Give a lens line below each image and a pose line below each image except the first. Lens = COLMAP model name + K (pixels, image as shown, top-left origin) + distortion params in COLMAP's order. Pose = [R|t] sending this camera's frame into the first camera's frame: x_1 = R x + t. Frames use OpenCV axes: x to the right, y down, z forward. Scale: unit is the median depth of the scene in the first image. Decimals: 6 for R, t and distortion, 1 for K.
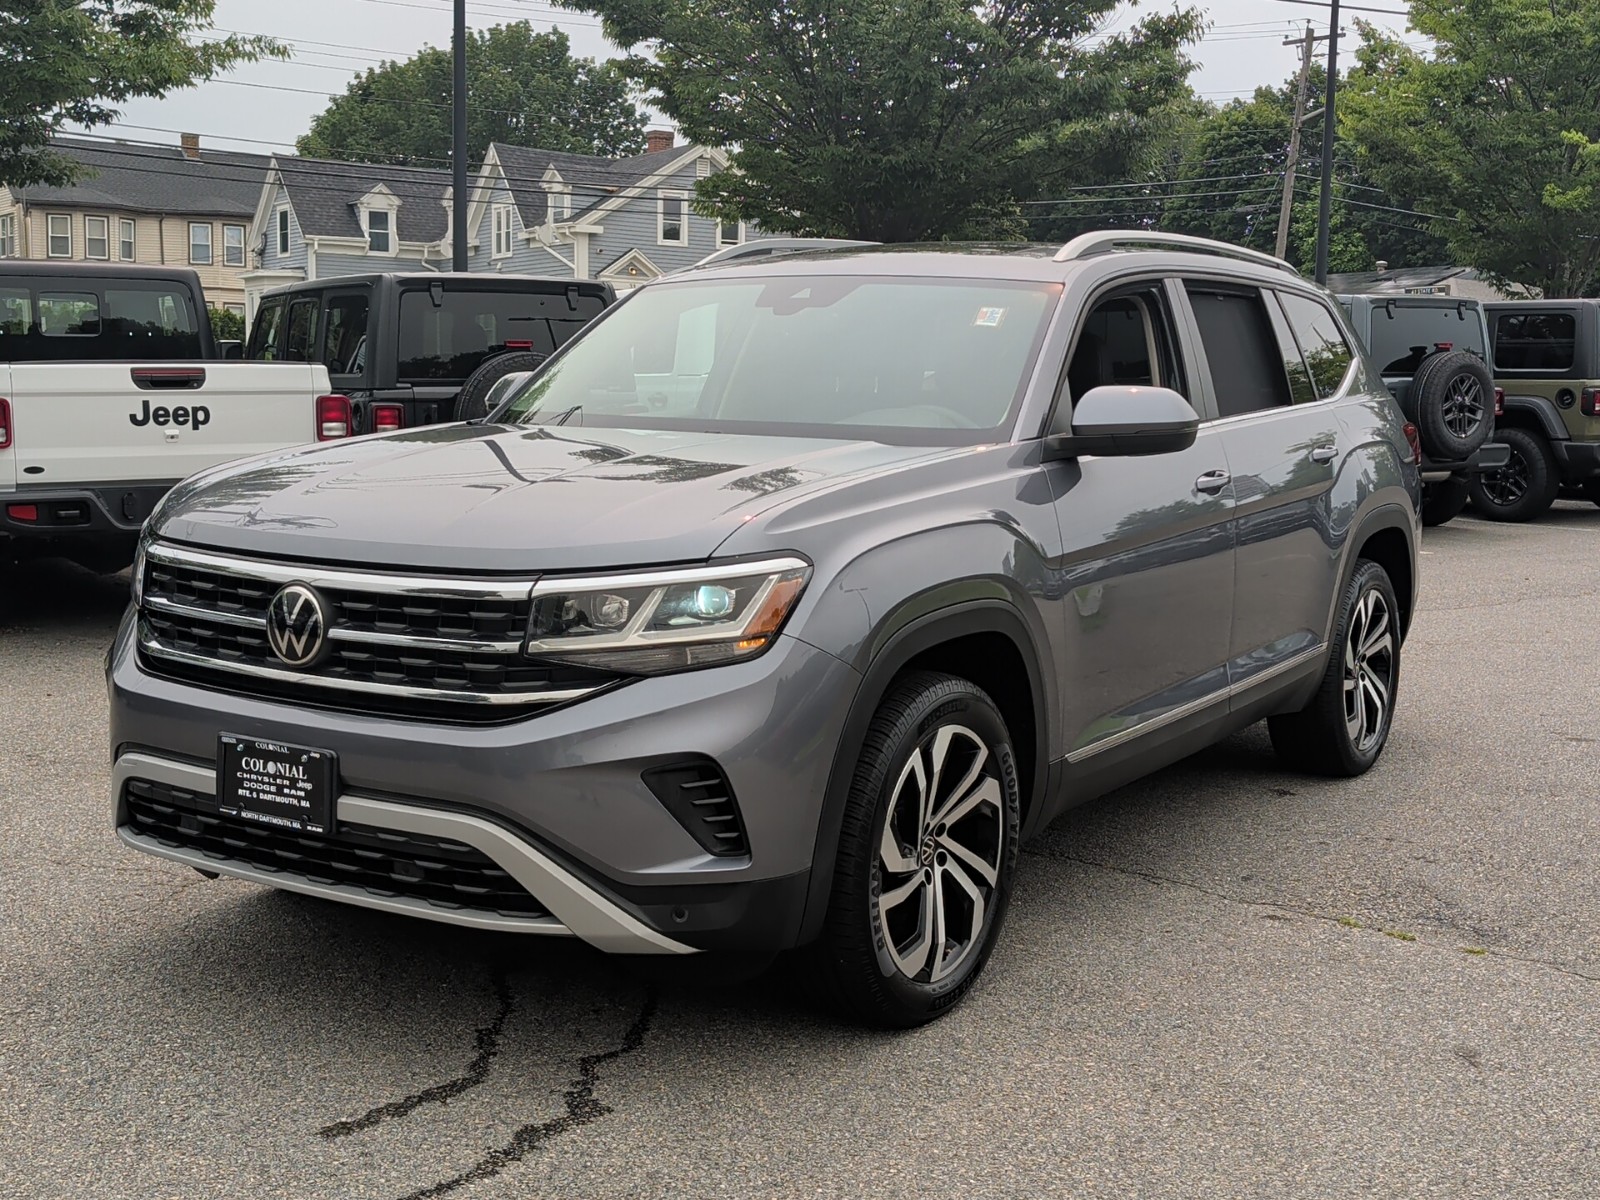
lens RADIAL K [[1980.3, 0, 800.0], [0, 1980.3, 600.0], [0, 0, 1]] dist [0.093256, -0.346726]
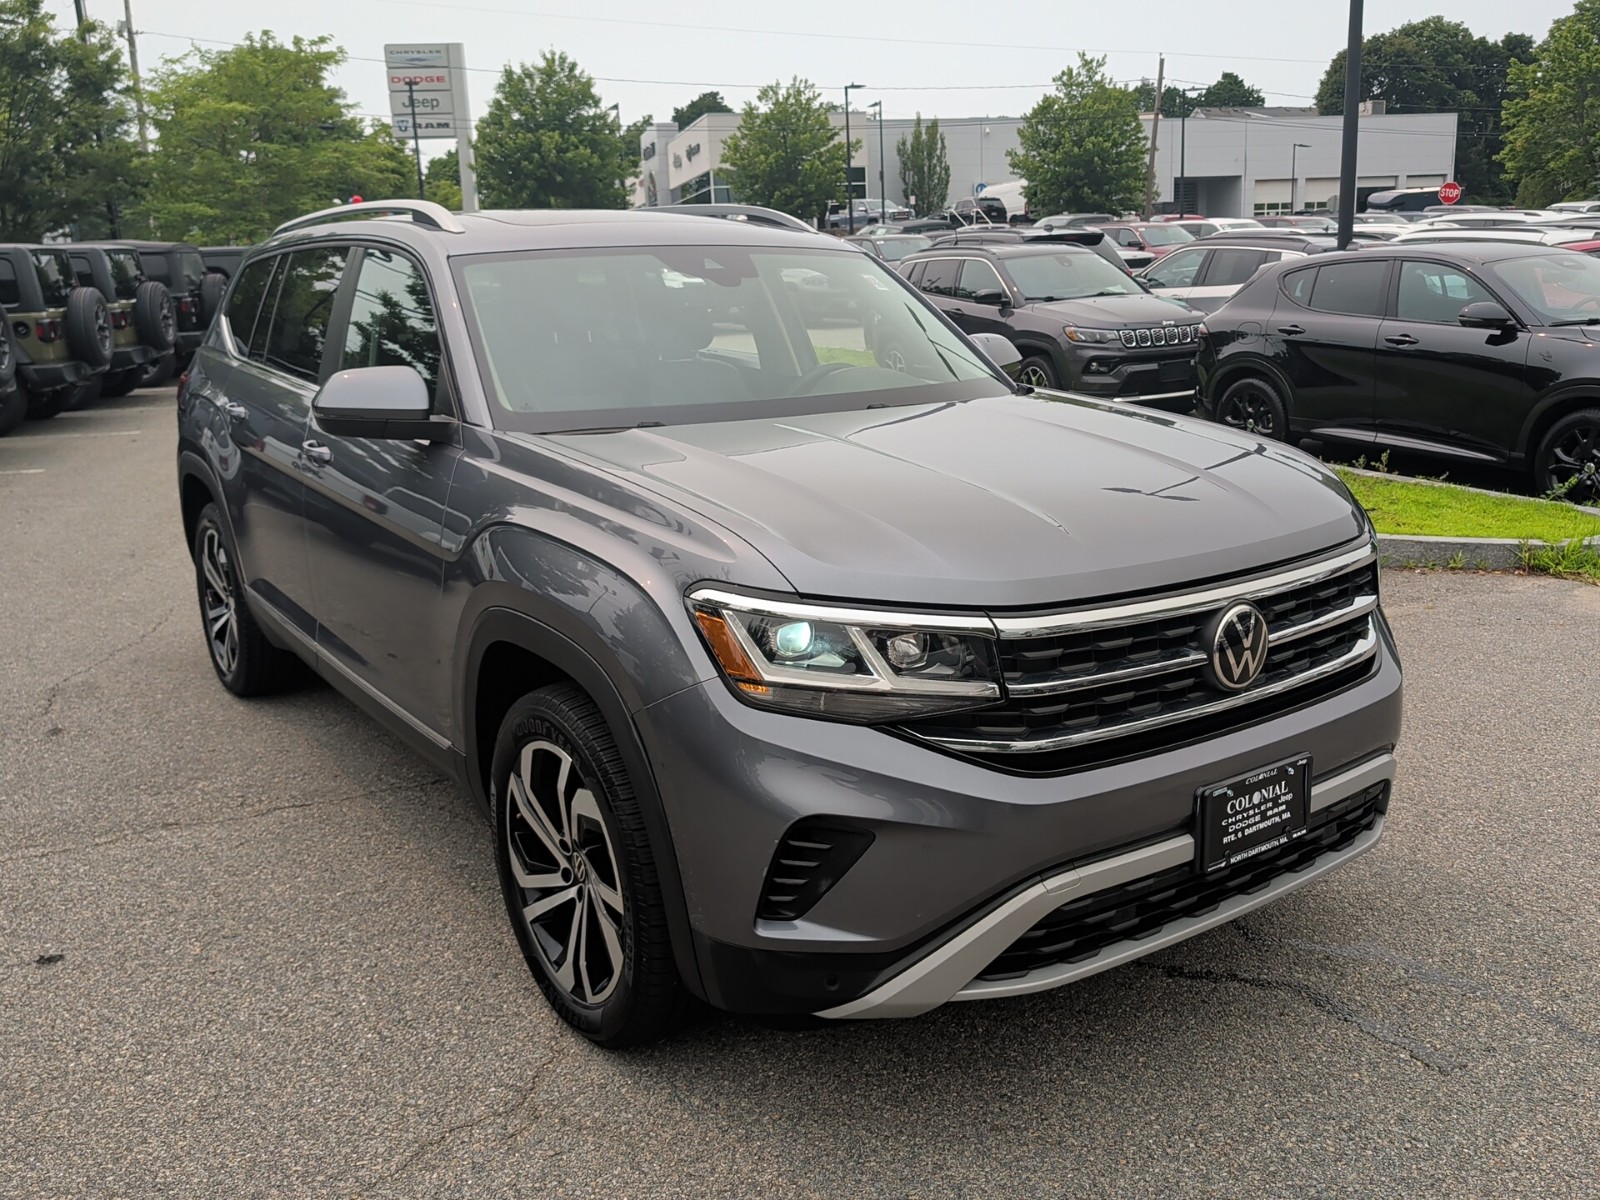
lens RADIAL K [[1351.2, 0, 828.7], [0, 1351.2, 614.8], [0, 0, 1]] dist [-0.003794, 0.016313]
pose [[0.356054, -0.250070, 0.900383, -0.674679], [0.135973, 0.967138, 0.214840, -0.124668], [-0.924520, 0.045933, 0.378356, 0.710926]]
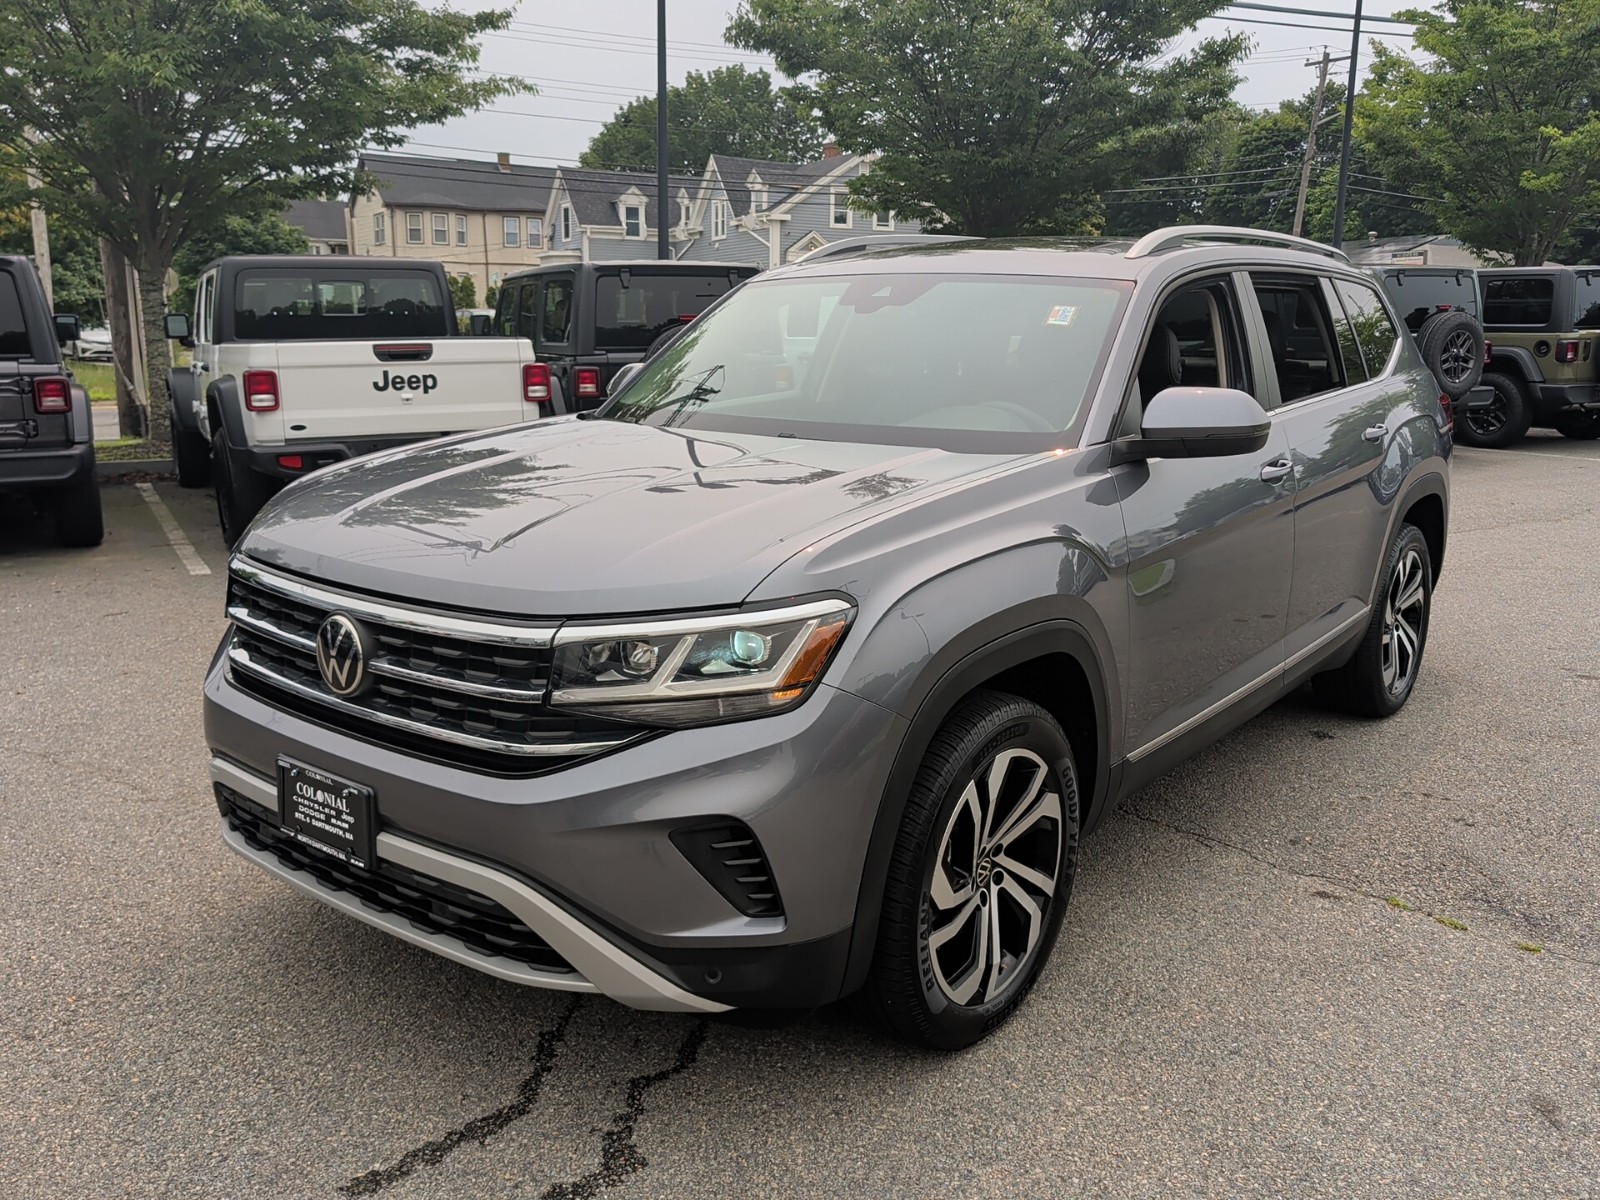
lens RADIAL K [[1369.0, 0, 803.4], [0, 1369.0, 605.6], [0, 0, 1]] dist [-0.000104, 0.000099]
pose [[0.995185, 0.011271, -0.097361, 0.032409], [-0.002051, 0.995543, 0.094284, -0.058135], [0.097990, -0.093631, 0.990773, 0.263863]]
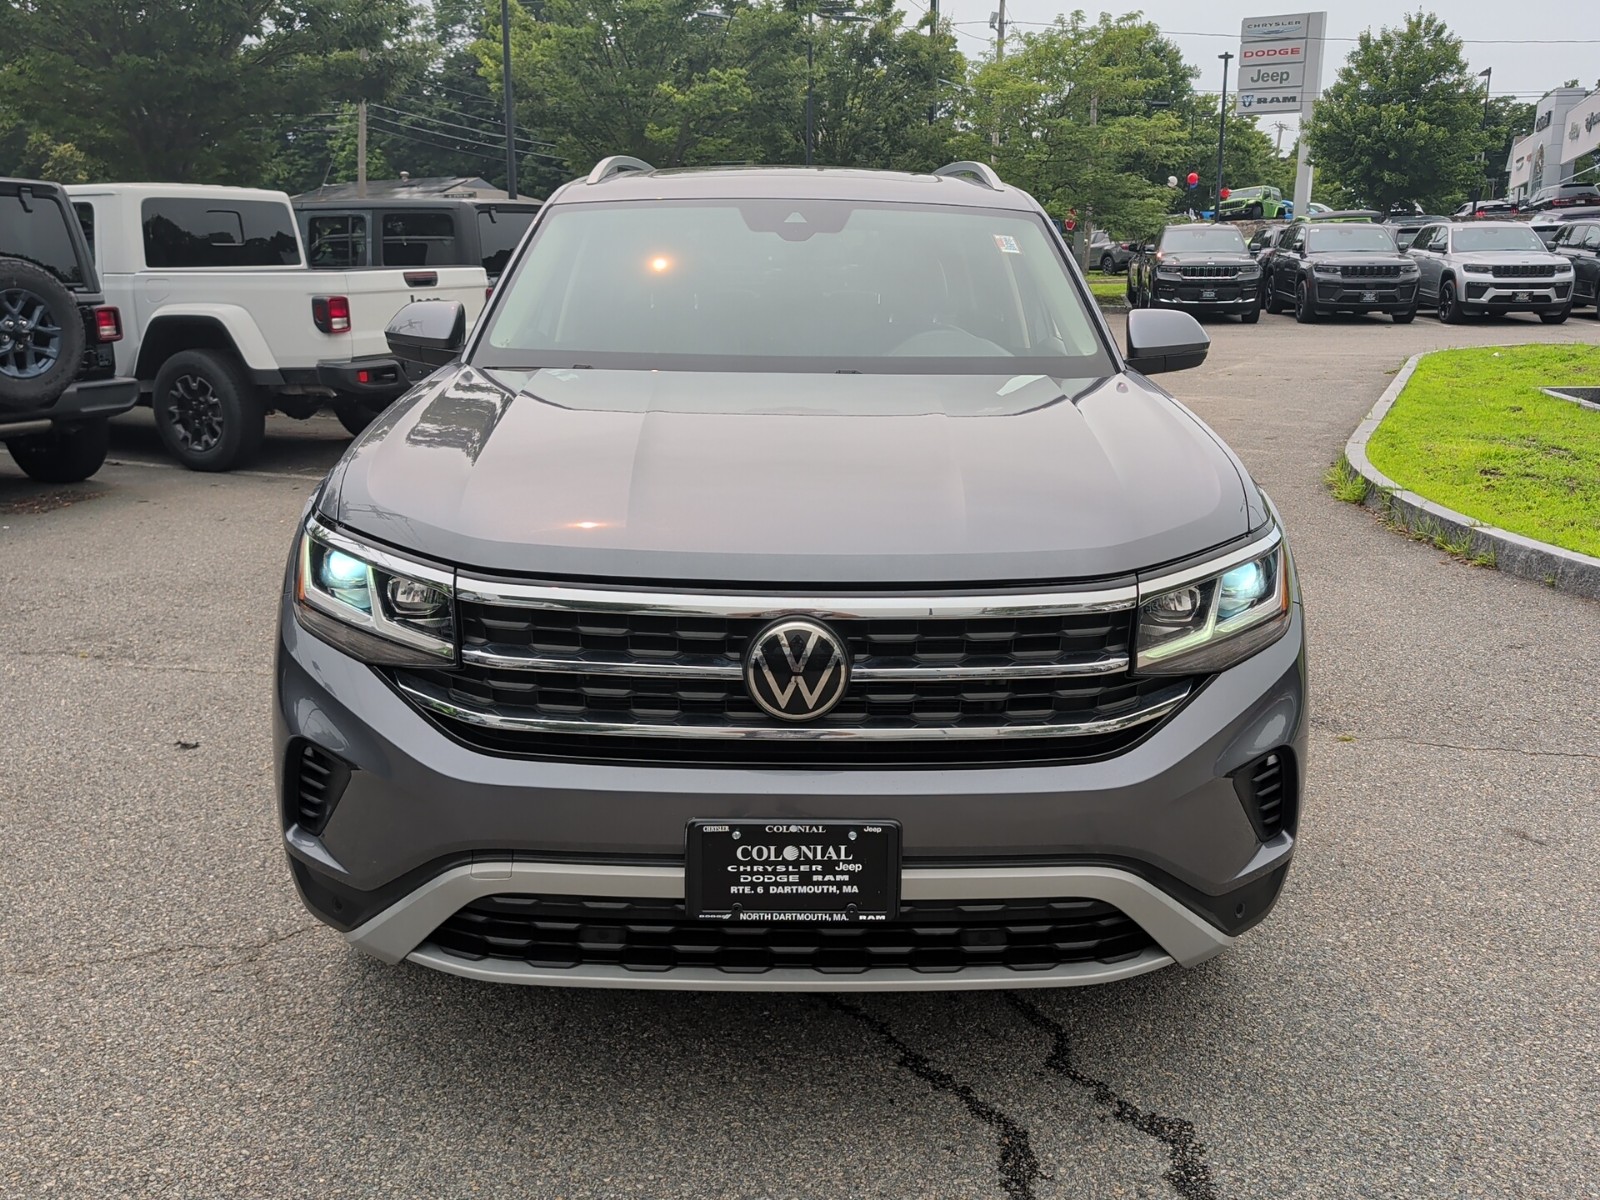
lens RADIAL K [[1375.4, 0, 800.0], [0, 1375.4, 600.0], [0, 0, 1]] dist [0.012236, -0.008375]
pose [[0.824282, -0.141114, 0.548312, -0.412951], [0.066675, 0.985897, 0.153498, -0.073876], [-0.562240, -0.089967, 0.822066, 0.422717]]
